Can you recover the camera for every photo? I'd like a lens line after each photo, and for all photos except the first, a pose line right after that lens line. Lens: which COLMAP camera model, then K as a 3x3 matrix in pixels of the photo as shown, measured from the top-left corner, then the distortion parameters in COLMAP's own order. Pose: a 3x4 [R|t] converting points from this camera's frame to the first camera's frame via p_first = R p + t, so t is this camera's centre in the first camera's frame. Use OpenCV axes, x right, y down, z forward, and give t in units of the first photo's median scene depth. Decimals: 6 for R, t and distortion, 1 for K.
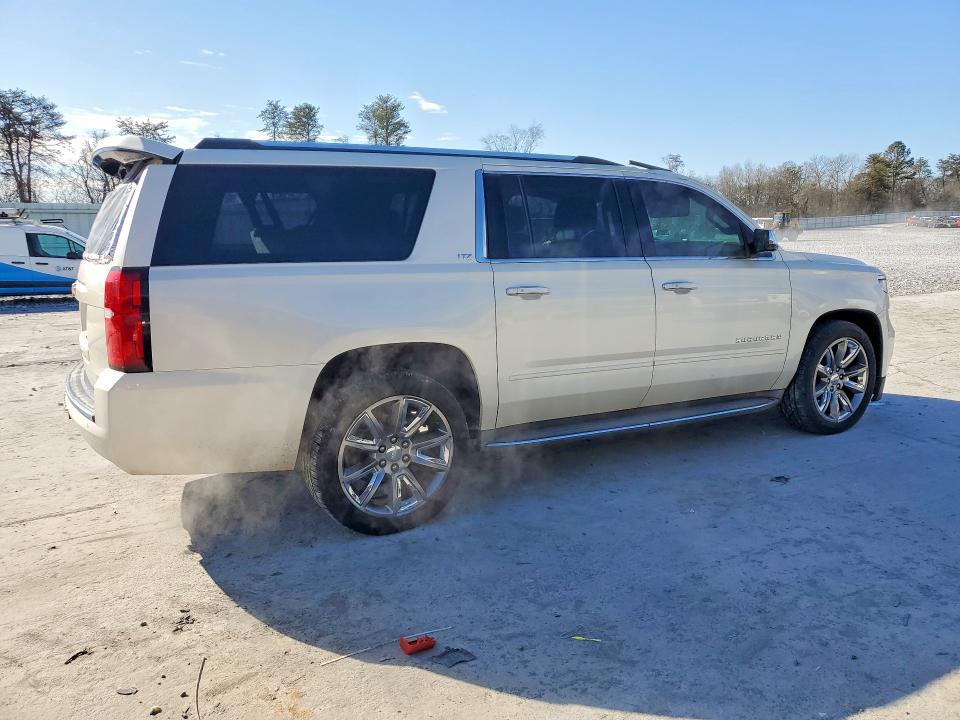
lens RADIAL K [[734.3, 0, 480.3], [0, 734.3, 359.3], [0, 0, 1]] dist [0.020765, 0.002982]
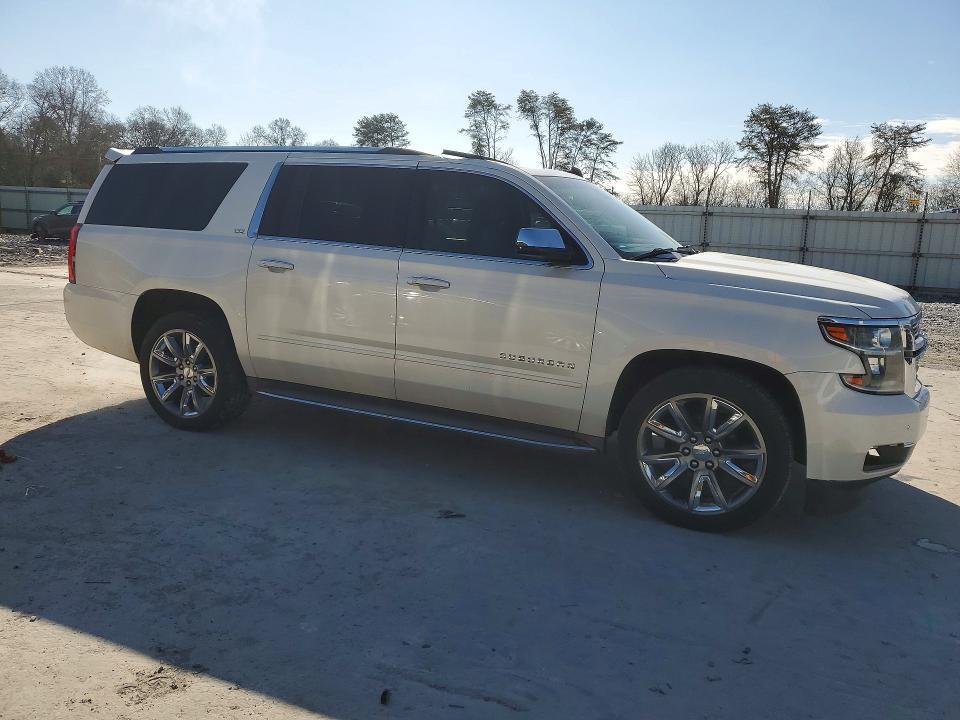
lens RADIAL K [[734.3, 0, 480.5], [0, 734.3, 362.5], [0, 0, 1]] dist [0.020765, 0.002982]
pose [[0.592230, 0.184530, -0.784355, 0.872471], [-0.188964, 0.978084, 0.087429, -0.076163], [0.783298, 0.096437, 0.614120, 0.397018]]
